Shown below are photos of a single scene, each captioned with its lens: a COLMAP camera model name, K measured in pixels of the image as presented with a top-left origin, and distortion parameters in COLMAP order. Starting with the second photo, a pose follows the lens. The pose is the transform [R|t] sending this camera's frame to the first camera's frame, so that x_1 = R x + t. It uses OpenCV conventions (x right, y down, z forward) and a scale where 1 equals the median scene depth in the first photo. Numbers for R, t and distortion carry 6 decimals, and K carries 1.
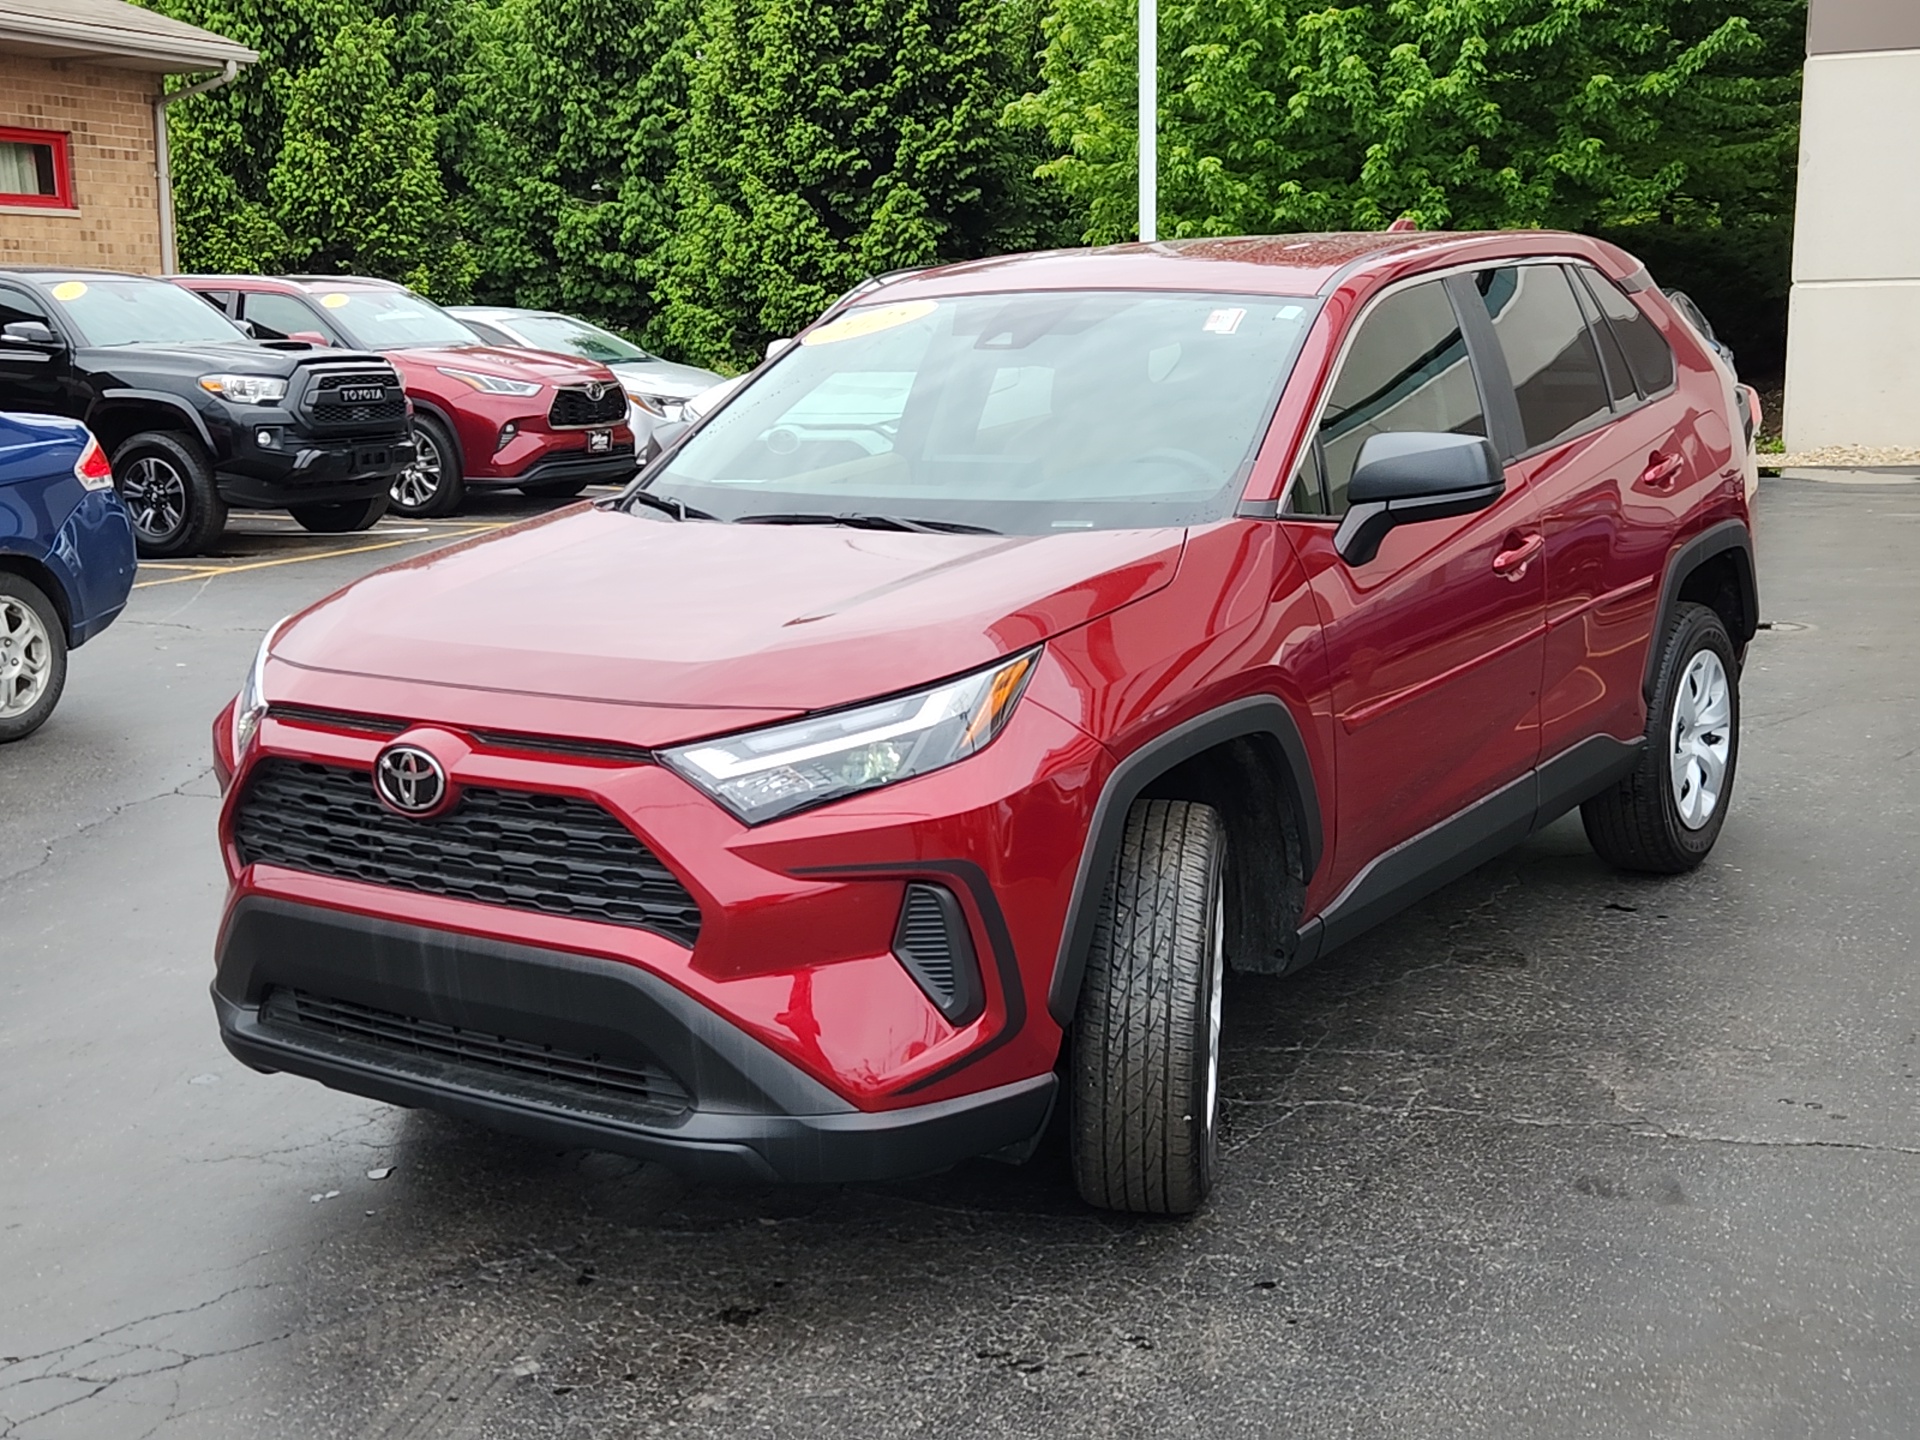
lens RADIAL K [[1636.4, 0, 960.0], [0, 1636.4, 720.0], [0, 0, 1]] dist [-0.040721, -0.007496]
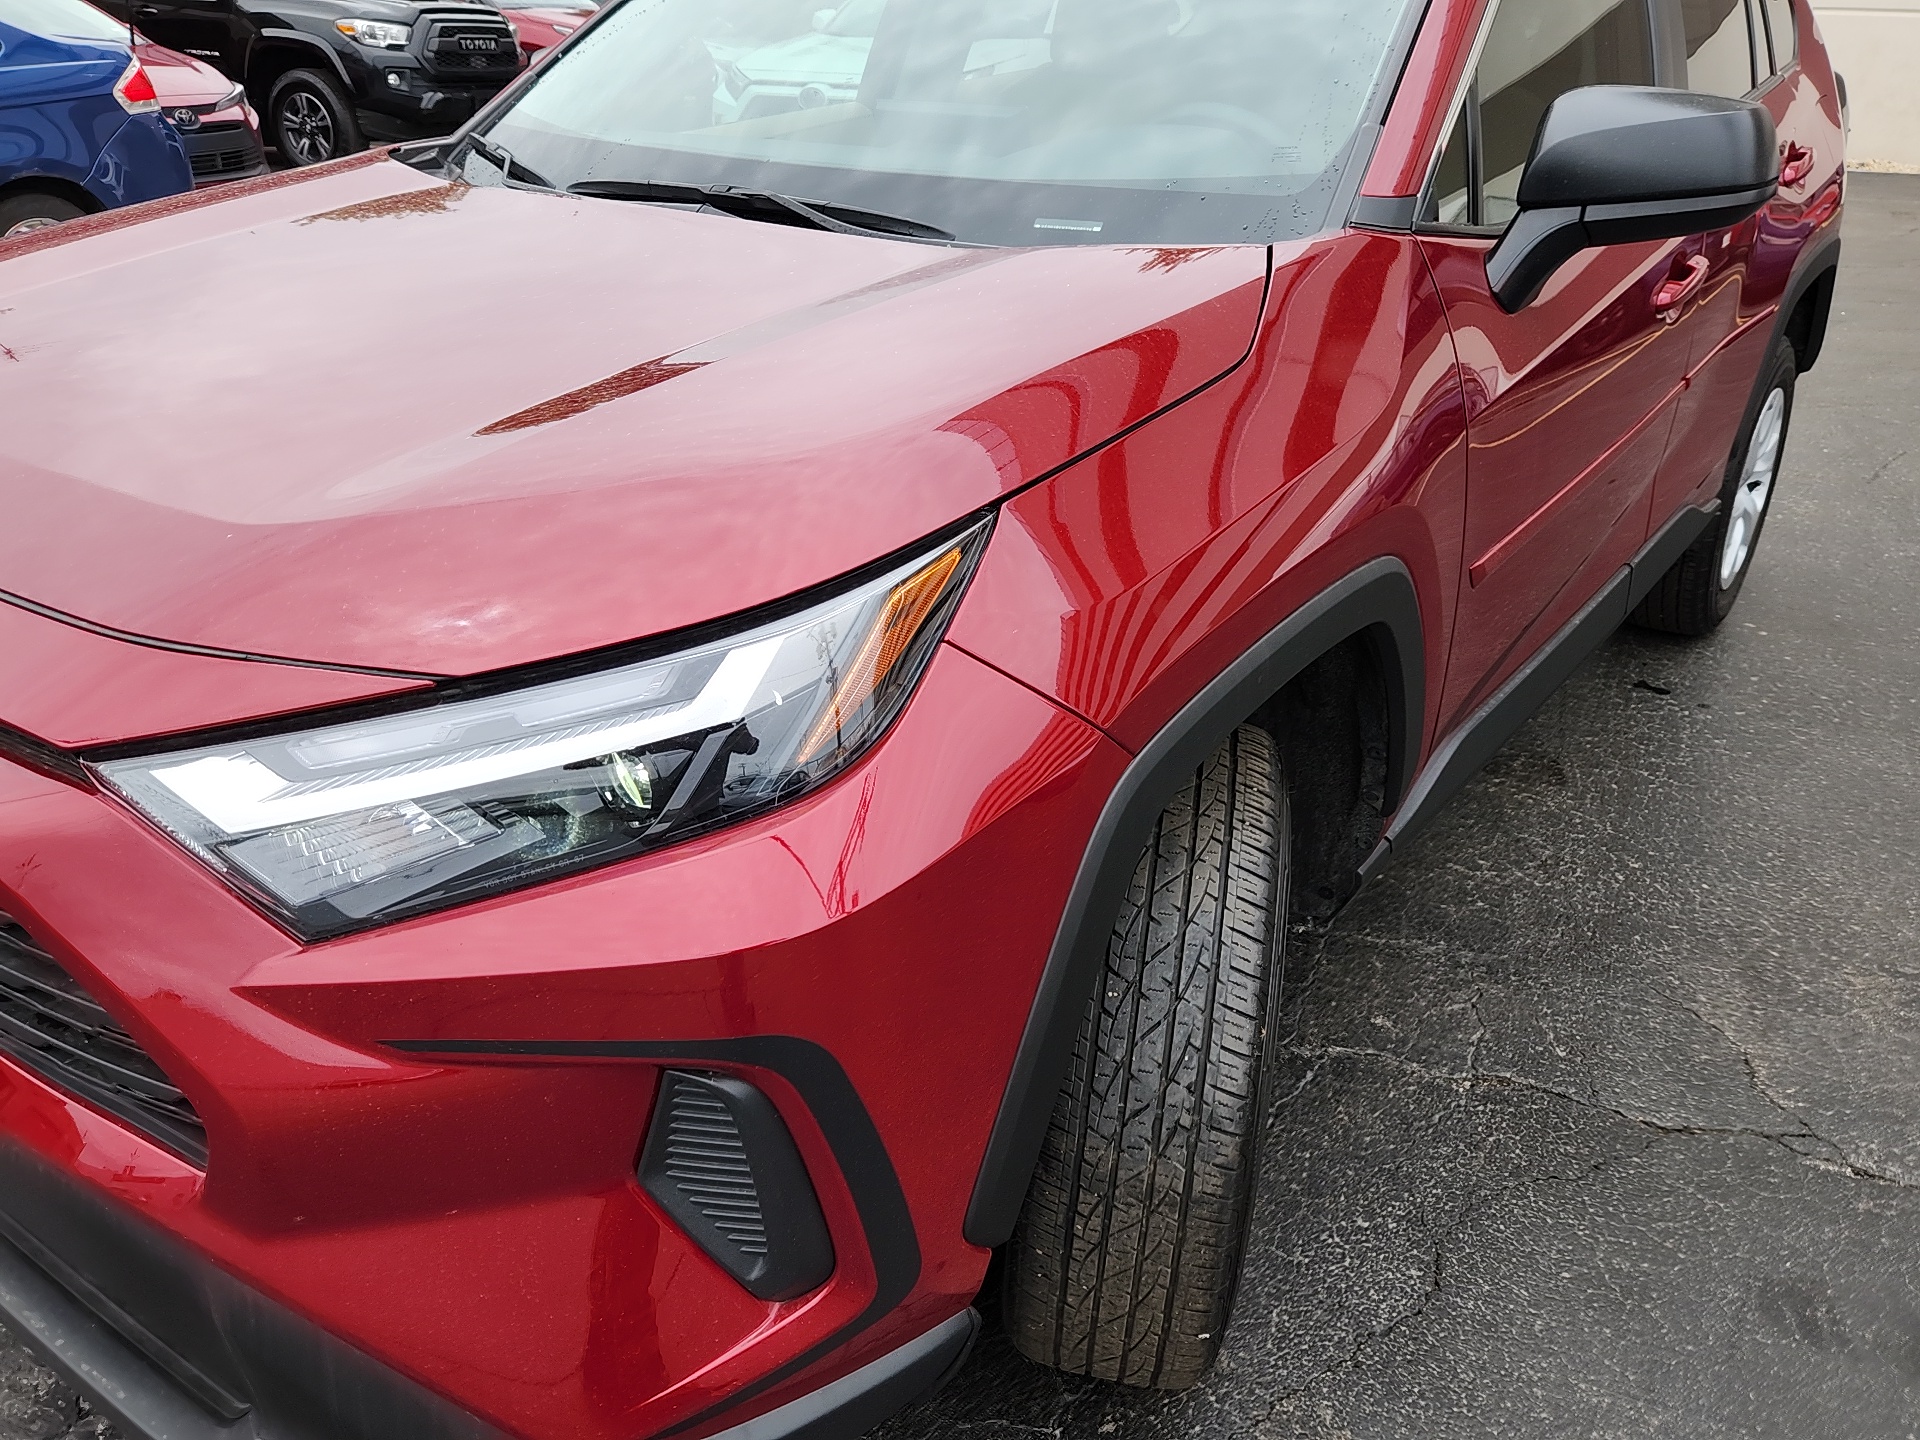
lens RADIAL K [[1343.2, 0, 960.0], [0, 1343.2, 720.0], [0, 0, 1]] dist [0.032481, -0.004410]
pose [[0.999011, 0.043144, 0.010783, 0.037577], [-0.044468, 0.966743, 0.251855, -0.083433], [0.000442, -0.252086, 0.967705, 0.581263]]
